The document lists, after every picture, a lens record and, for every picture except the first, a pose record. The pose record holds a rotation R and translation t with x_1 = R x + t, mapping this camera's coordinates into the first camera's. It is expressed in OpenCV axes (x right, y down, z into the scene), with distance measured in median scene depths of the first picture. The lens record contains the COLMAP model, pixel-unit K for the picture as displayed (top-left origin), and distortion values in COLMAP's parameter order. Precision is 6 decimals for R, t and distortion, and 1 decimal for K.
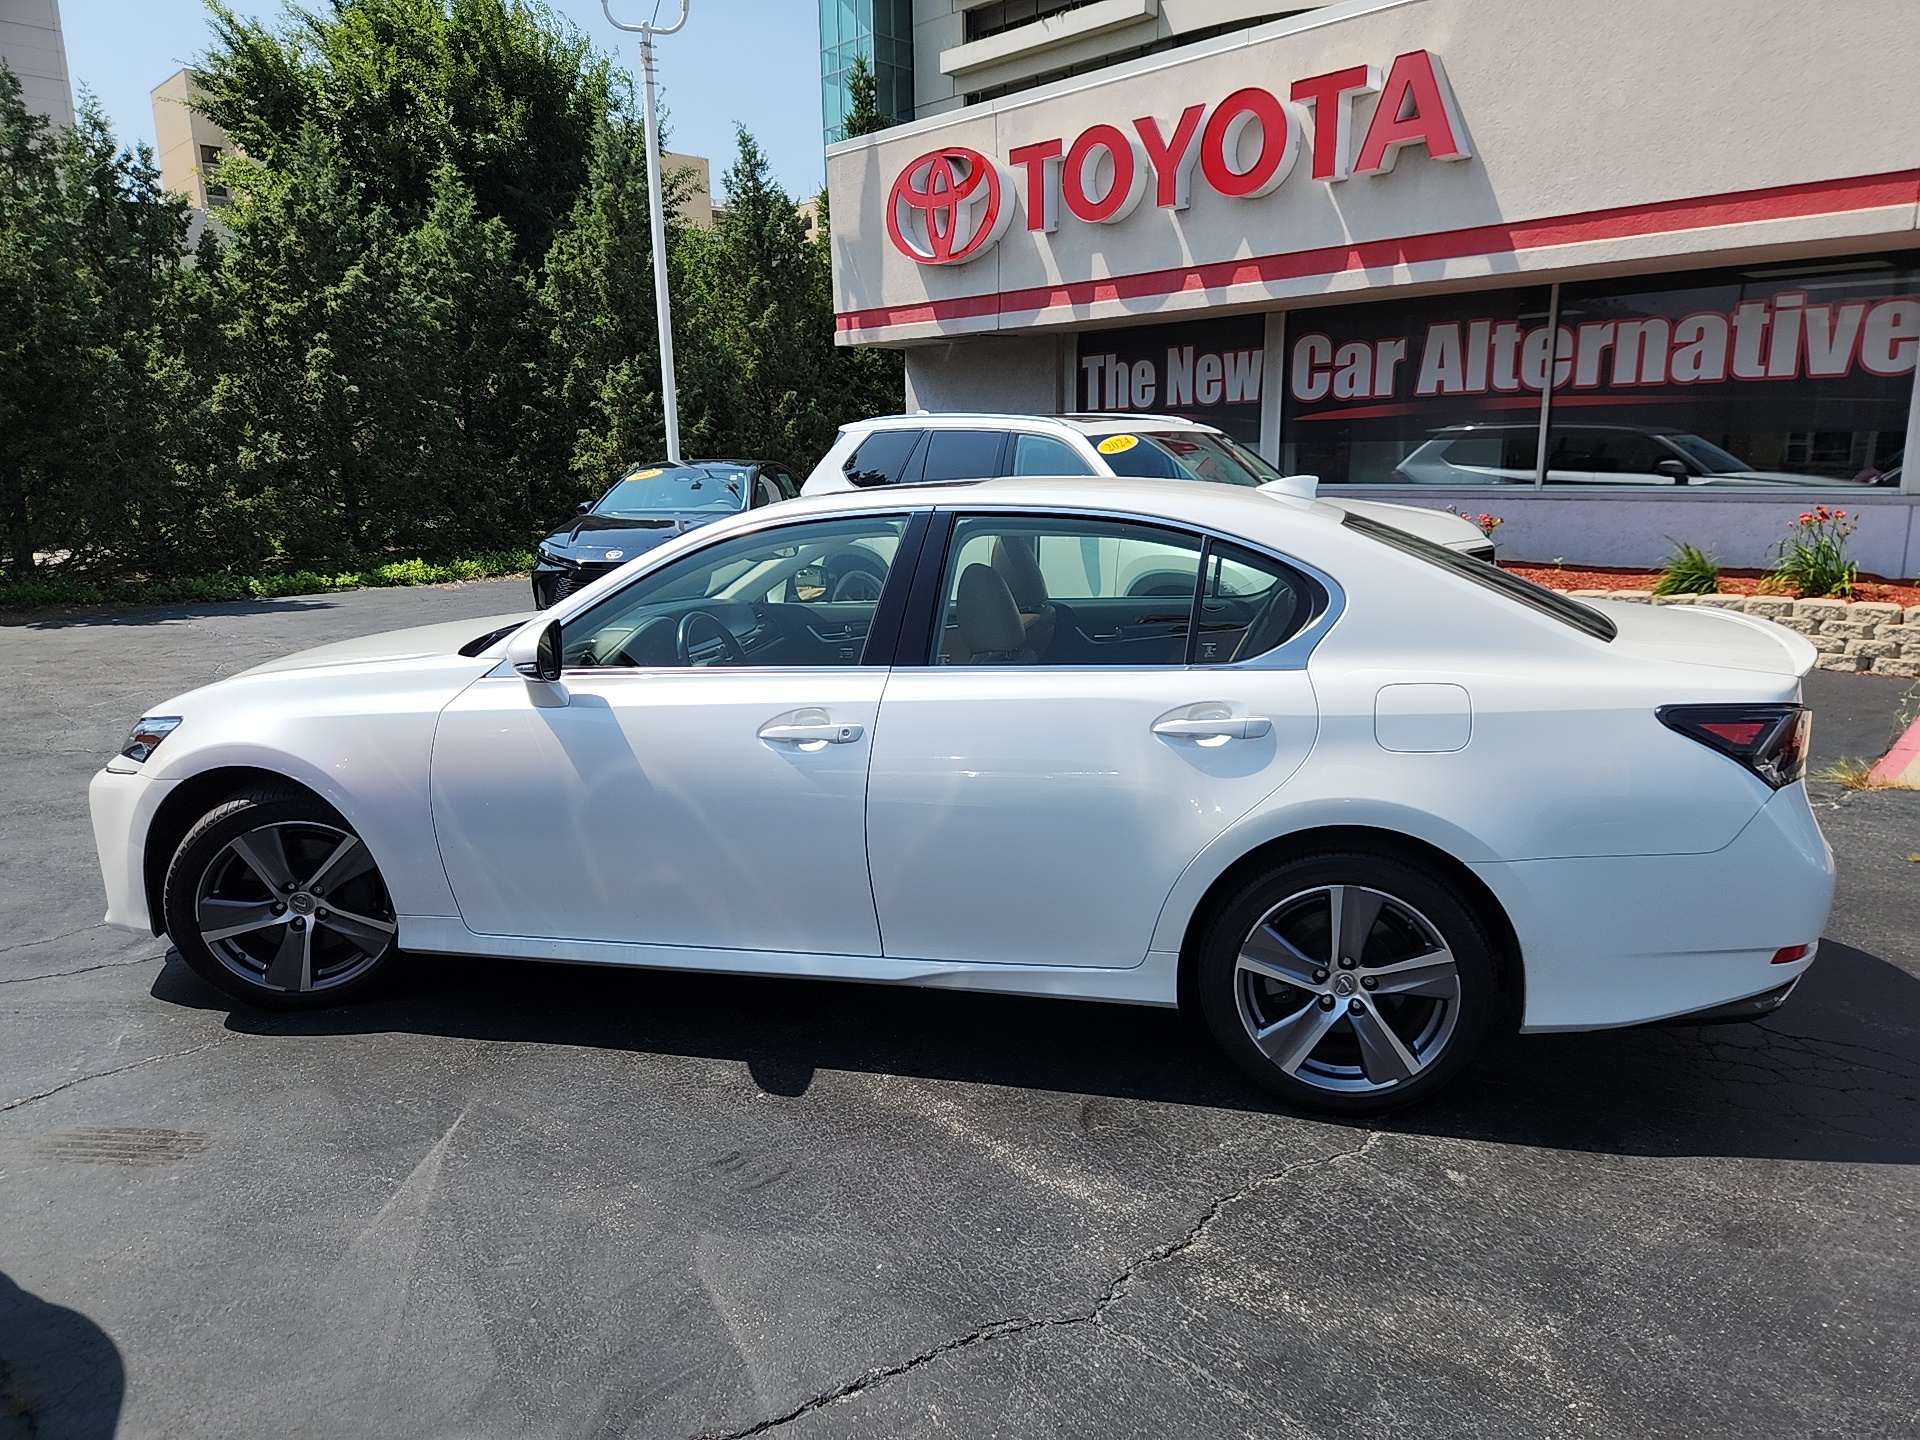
lens RADIAL K [[1289.8, 0, 960.0], [0, 1289.8, 720.0], [0, 0, 1]] dist [0.016323, -0.032892]
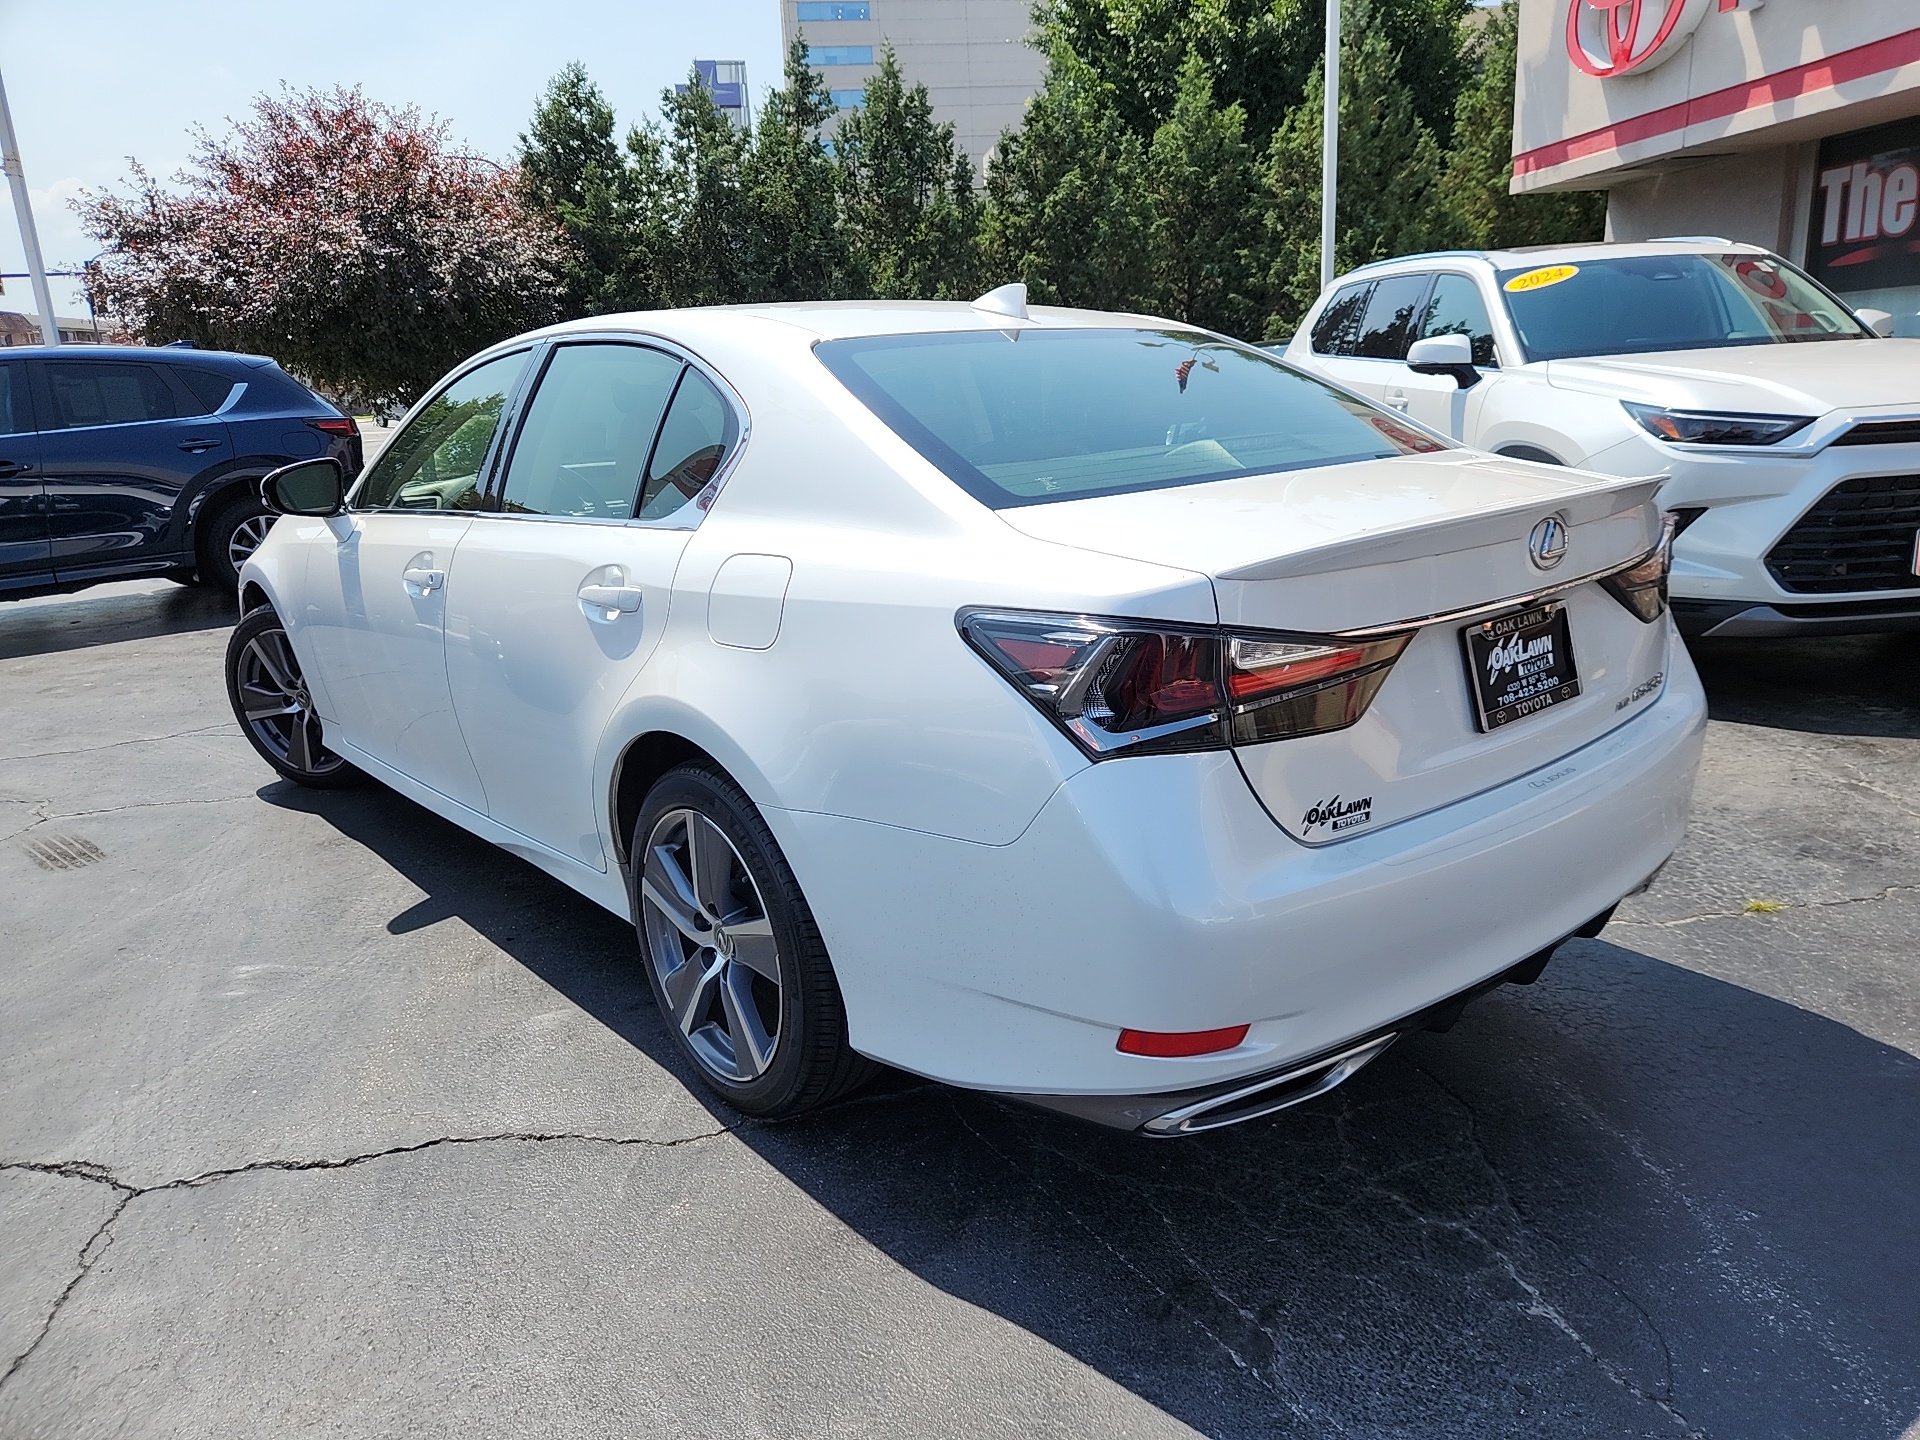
lens RADIAL K [[1296.6, 0, 962.0], [0, 1296.6, 691.4], [0, 0, 1]] dist [0.044391, -0.063022]
pose [[0.787852, 0.113166, -0.605378, 0.191643], [-0.082016, 0.993497, 0.078981, -0.003822], [0.610379, -0.012575, 0.792010, 0.103757]]
